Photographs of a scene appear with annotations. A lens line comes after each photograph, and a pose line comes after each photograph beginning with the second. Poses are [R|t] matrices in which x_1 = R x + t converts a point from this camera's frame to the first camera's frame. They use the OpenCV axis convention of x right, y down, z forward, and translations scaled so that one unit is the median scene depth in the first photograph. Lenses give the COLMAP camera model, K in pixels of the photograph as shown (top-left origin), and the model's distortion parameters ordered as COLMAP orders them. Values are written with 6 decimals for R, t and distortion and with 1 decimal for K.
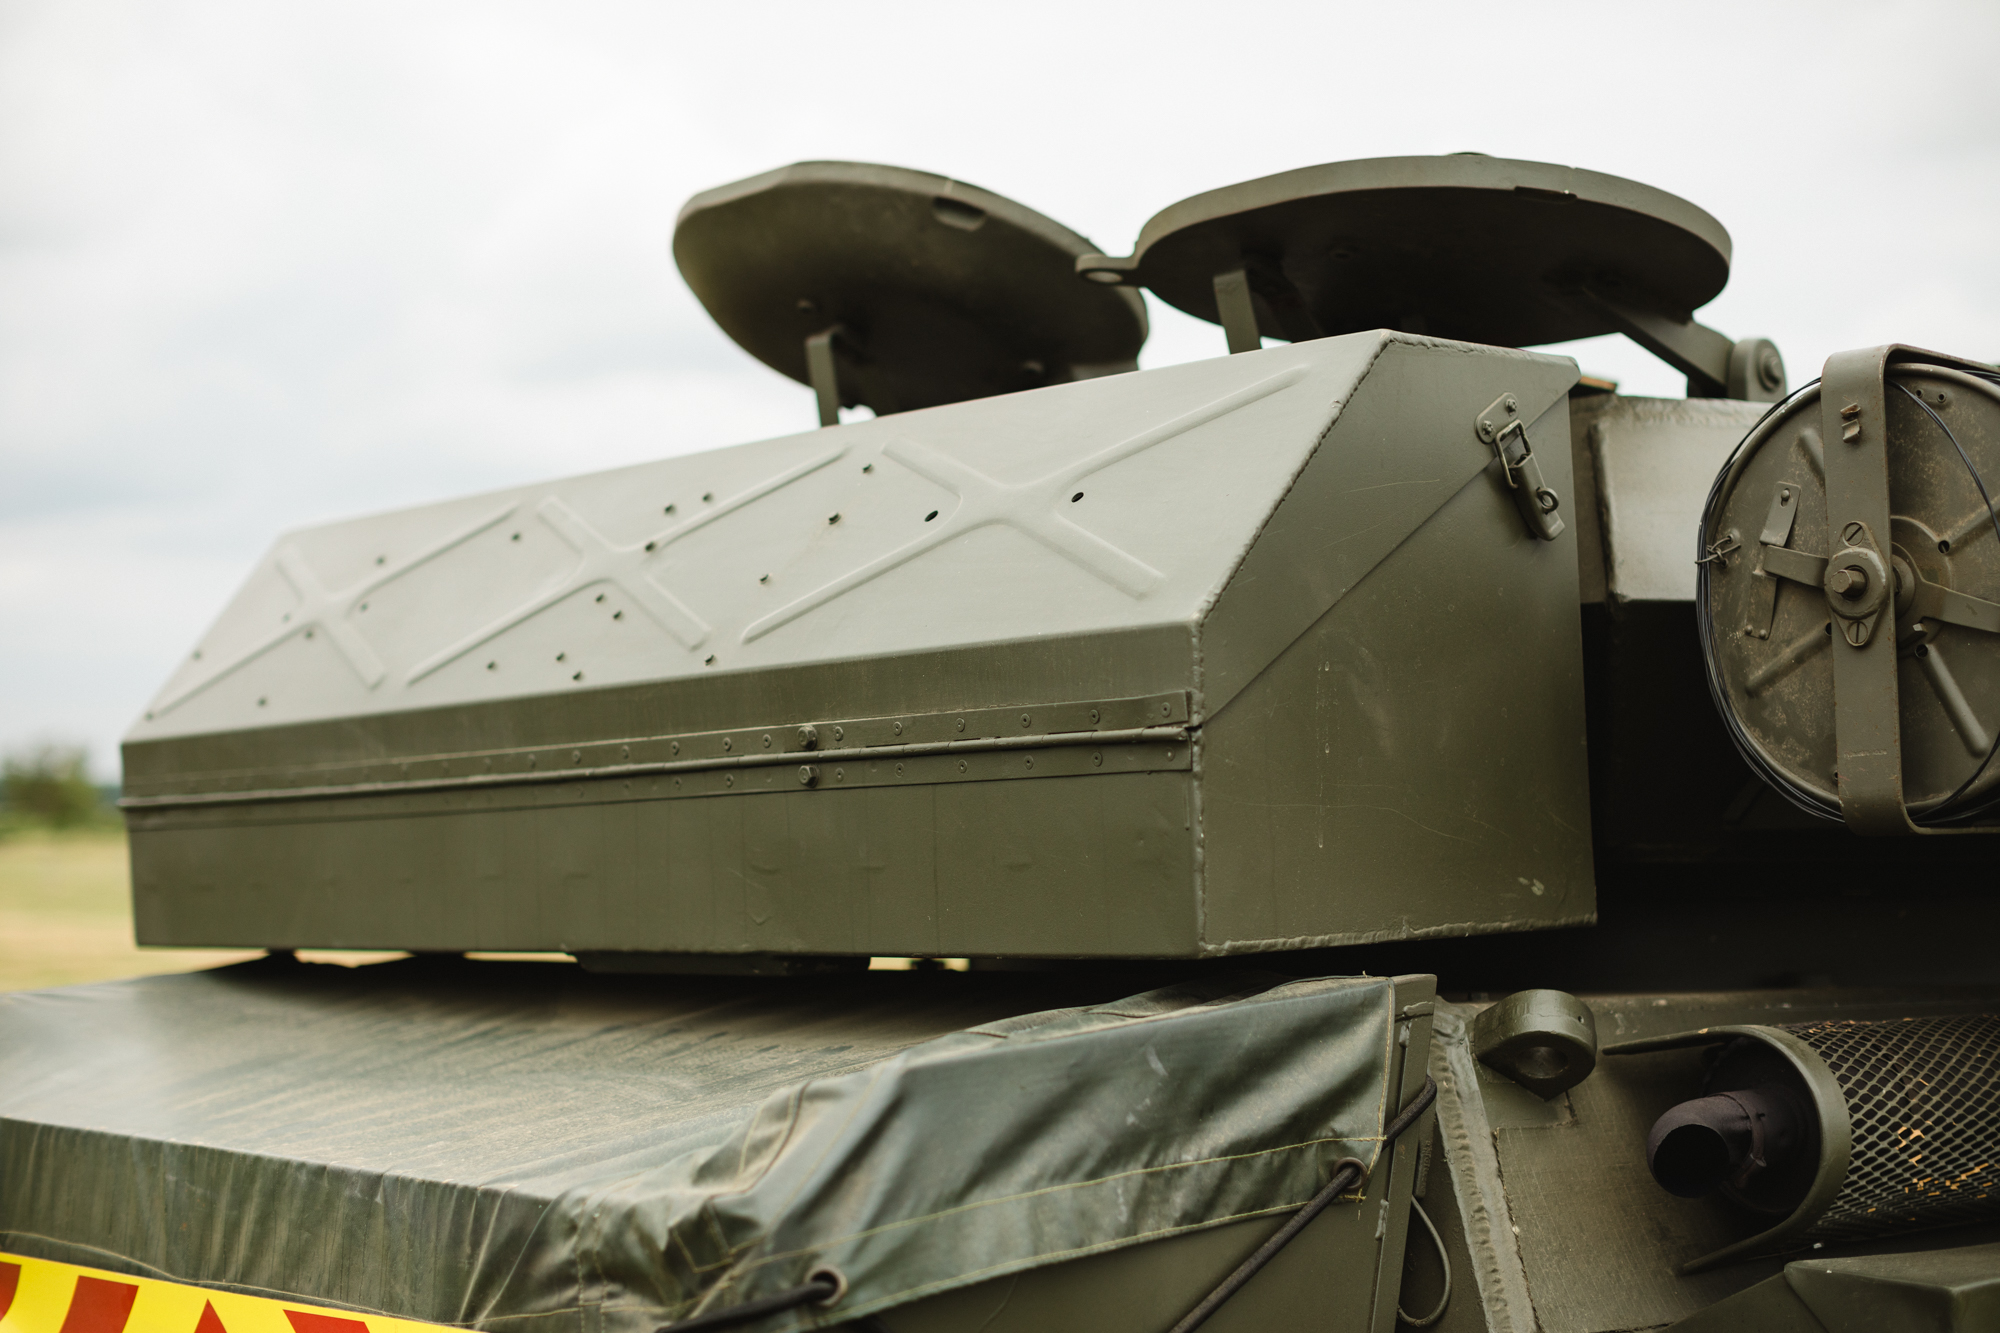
lens RADIAL K [[2901.2, 0, 1000.0], [0, 2901.2, 666.5], [0, 0, 1]] dist [-0.193146, 0.367920]
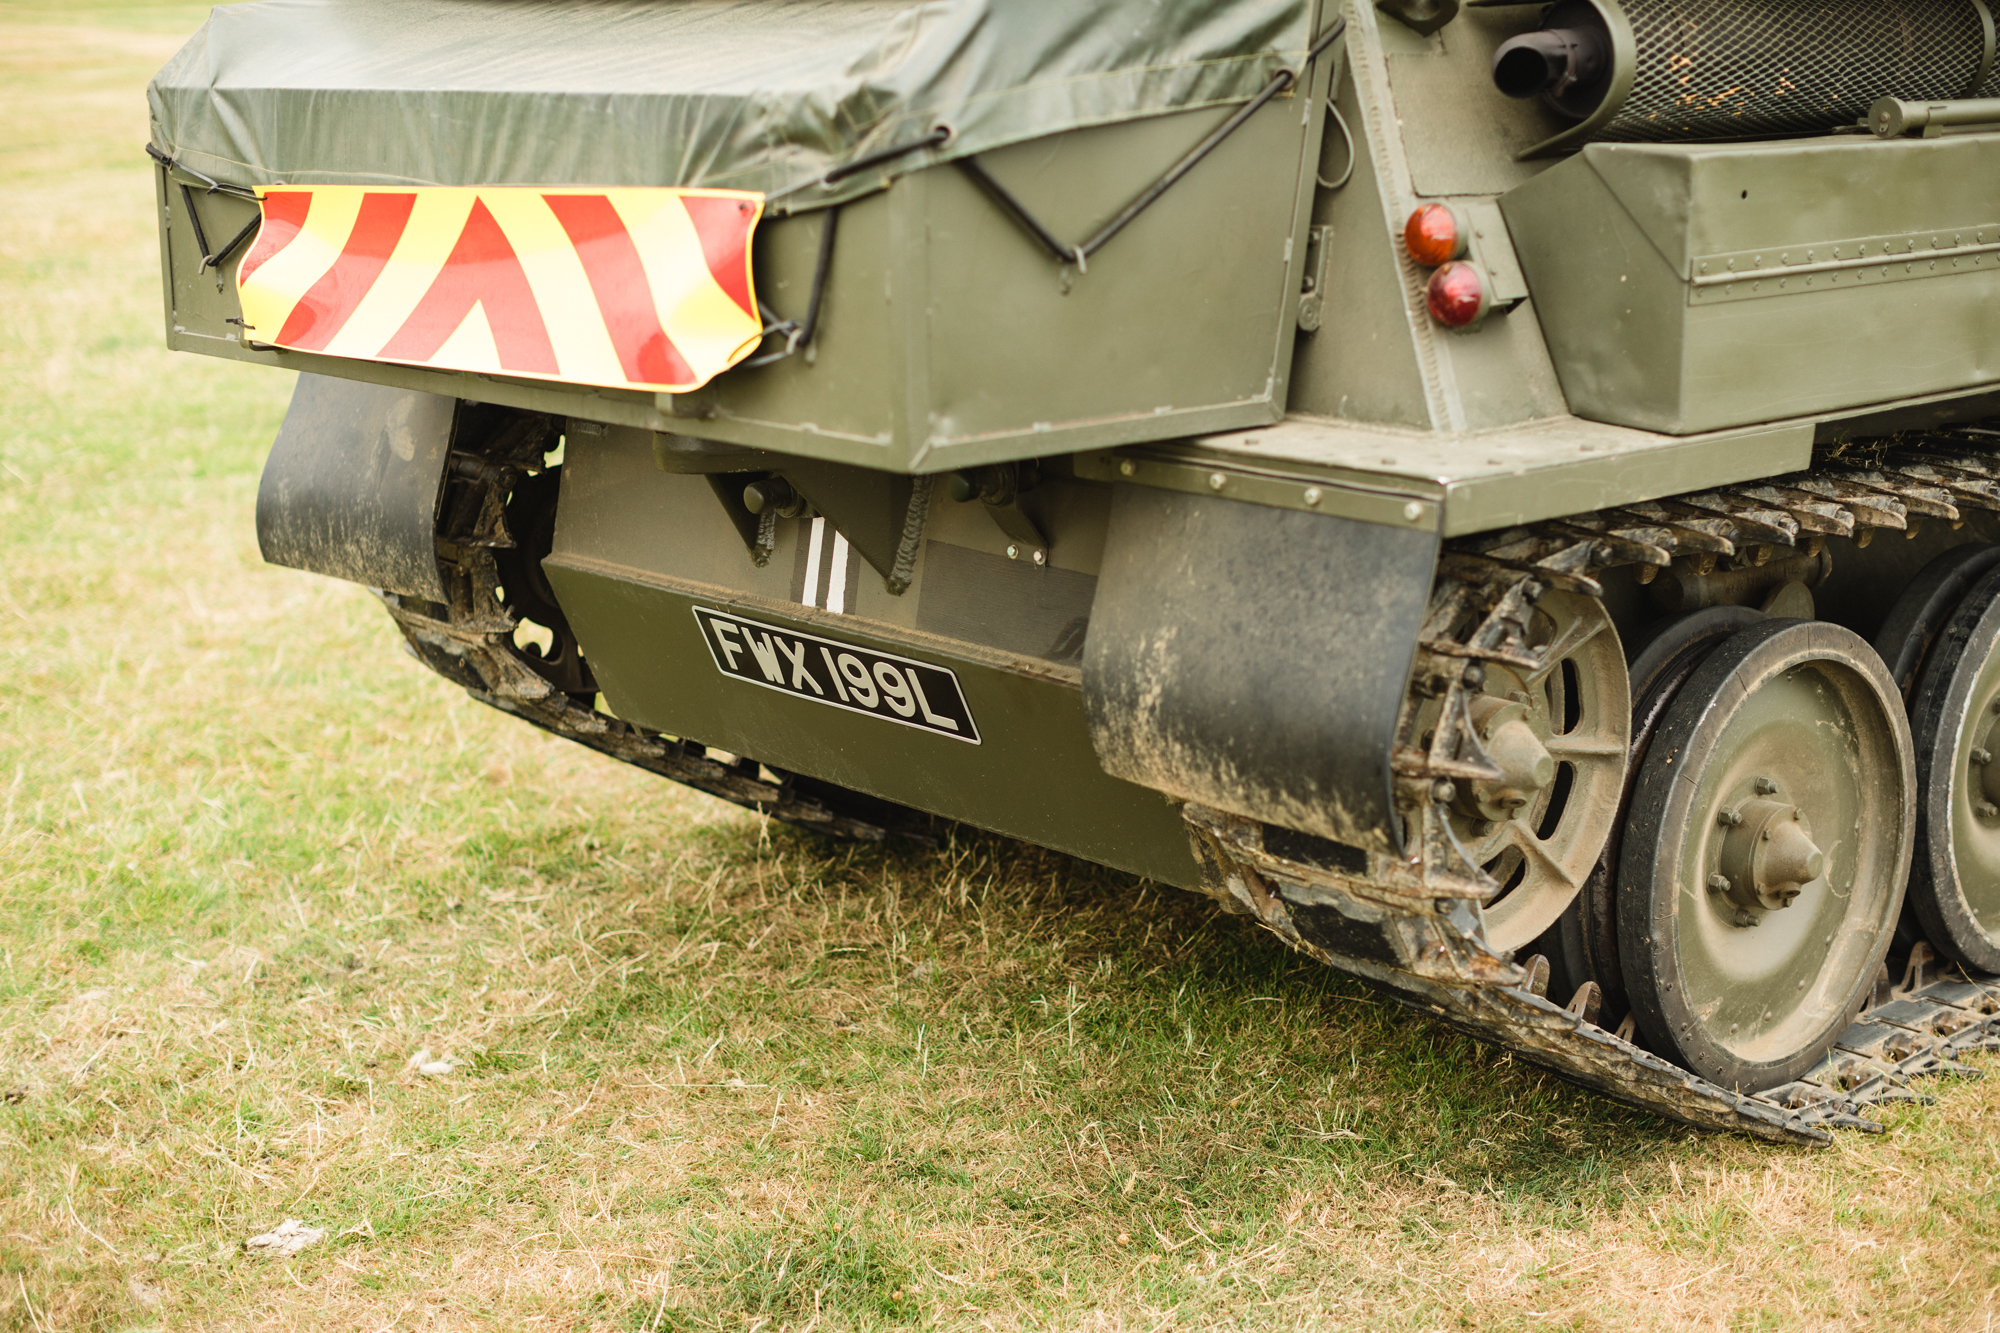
lens RADIAL K [[2901.2, 0, 1000.0], [0, 2901.2, 666.5], [0, 0, 1]] dist [-0.193146, 0.367920]
pose [[0.999711, -0.017003, 0.016991, -0.049557], [0.010941, 0.951260, 0.308197, 0.009288], [-0.021403, -0.307922, 0.951171, -0.449013]]
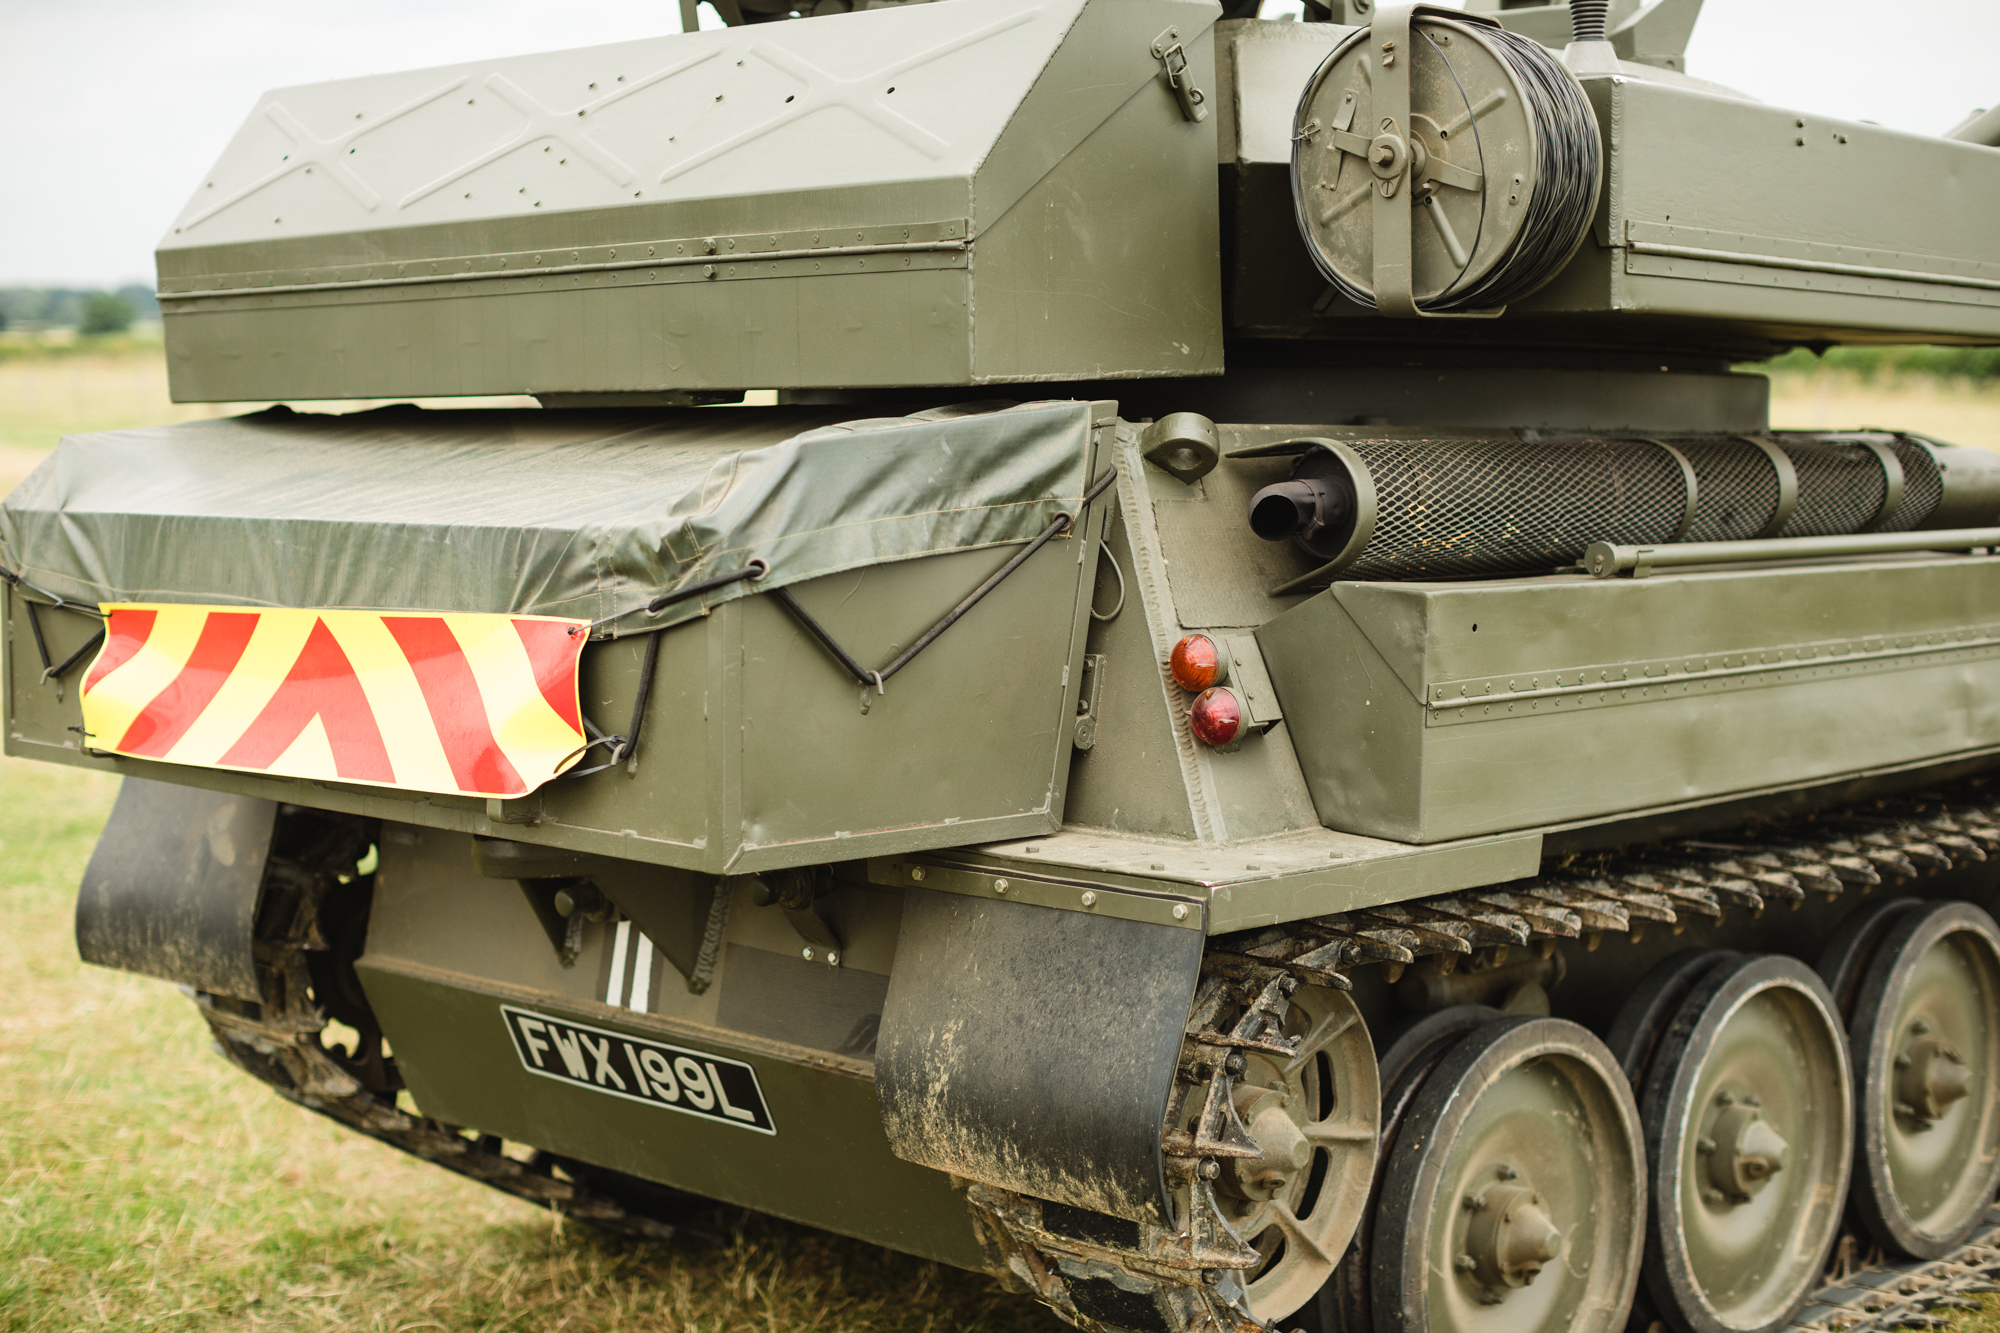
lens RADIAL K [[2901.2, 0, 1000.0], [0, 2901.2, 666.5], [0, 0, 1]] dist [-0.193146, 0.367920]
pose [[0.994832, -0.003225, 0.101485, -0.074714], [-0.013544, 0.986349, 0.164111, -0.009091], [-0.100629, -0.164637, 0.981208, -0.575960]]
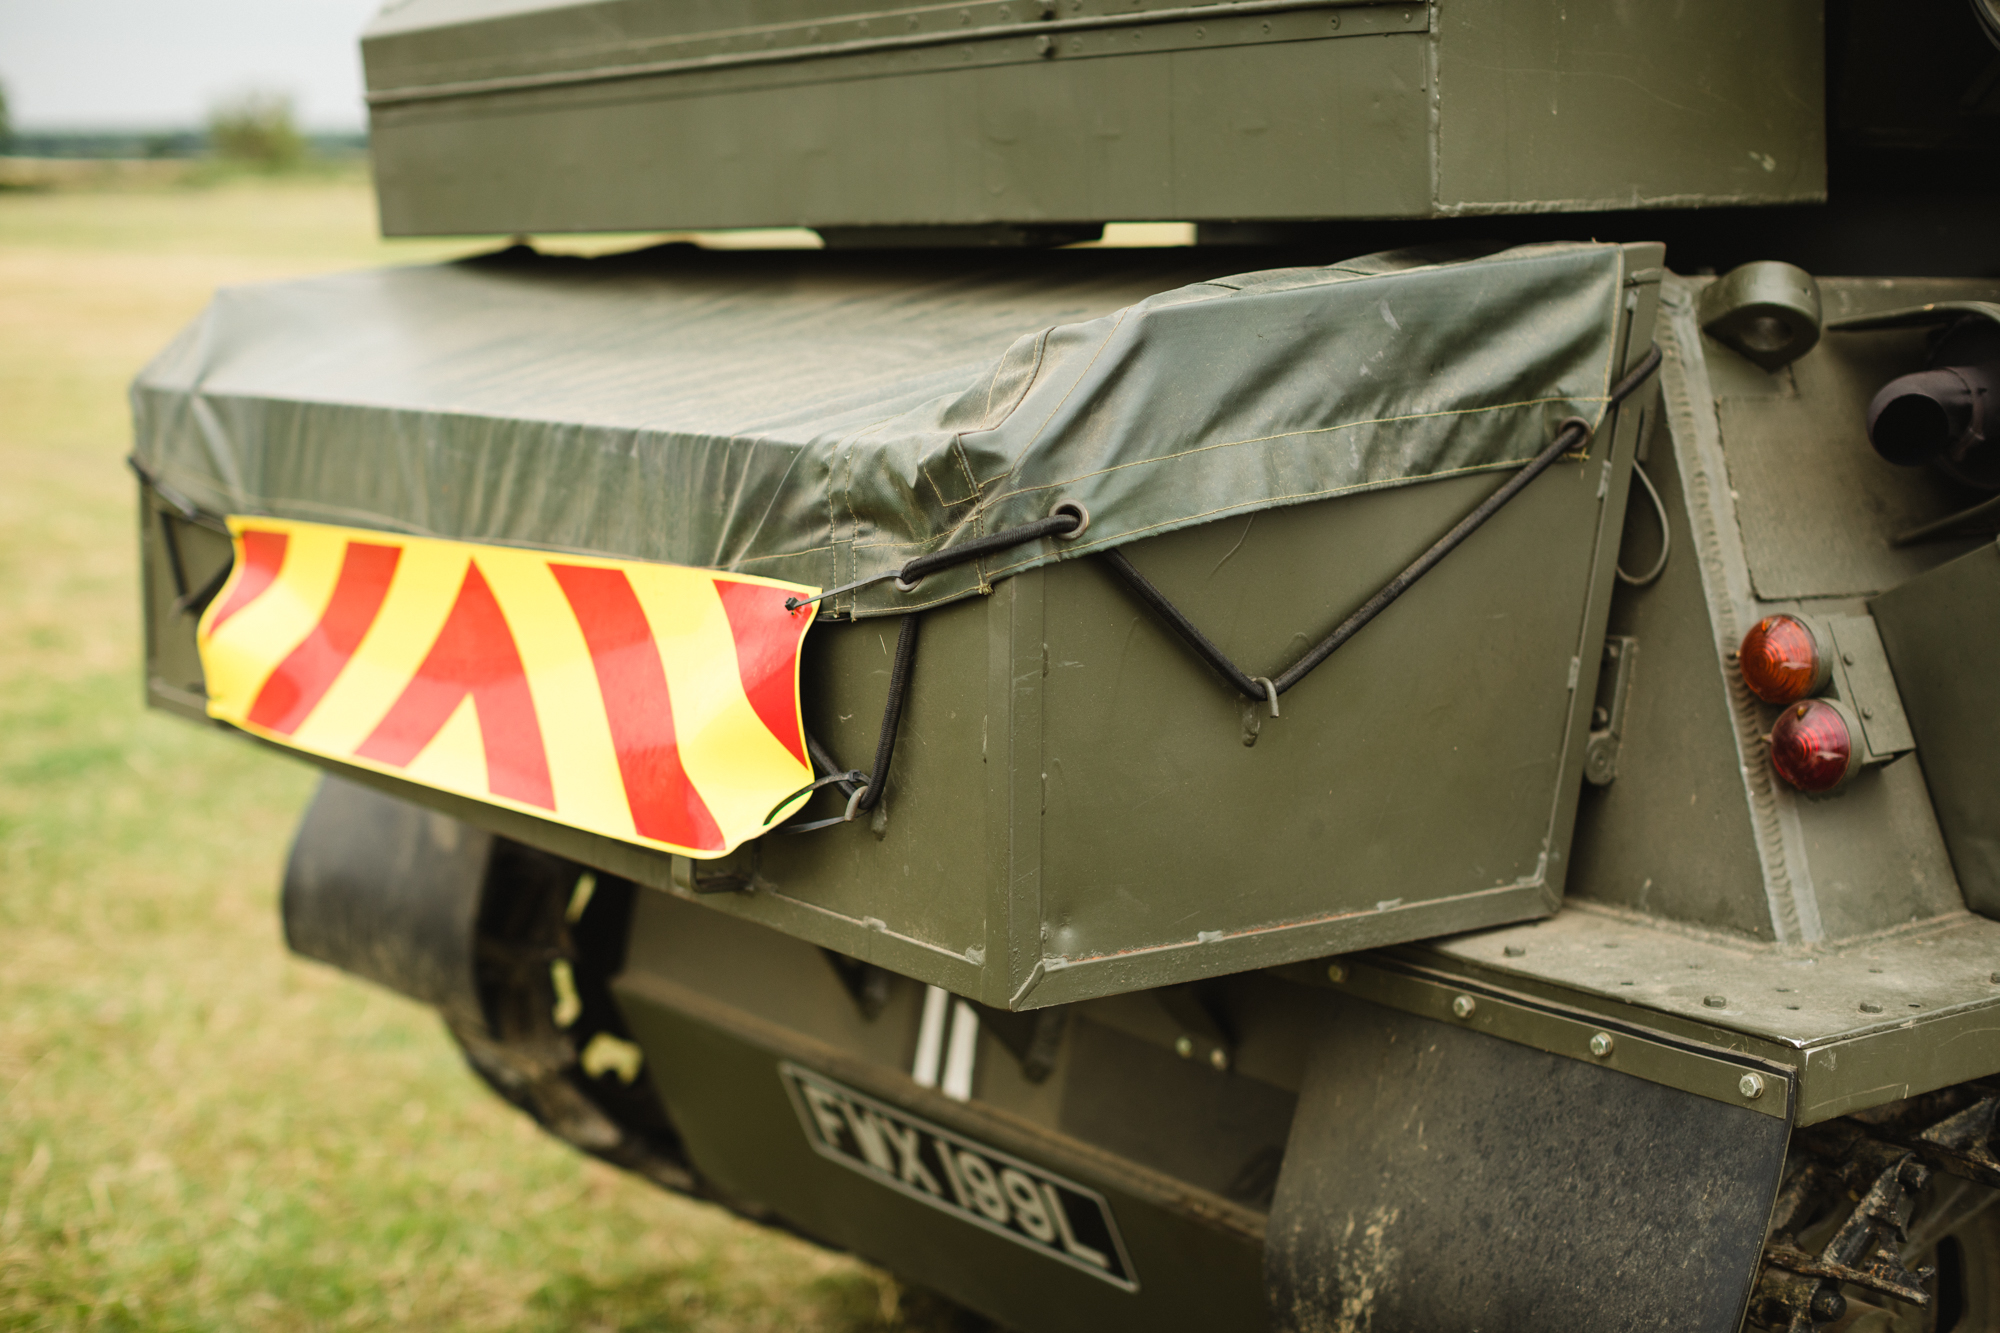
lens RADIAL K [[2901.2, 0, 1000.0], [0, 2901.2, 666.5], [0, 0, 1]] dist [-0.193146, 0.367920]
pose [[0.997464, 0.013868, -0.069815, -0.009539], [0.002086, 0.974720, 0.223419, 0.026480], [0.071148, -0.222998, 0.972219, -0.028881]]
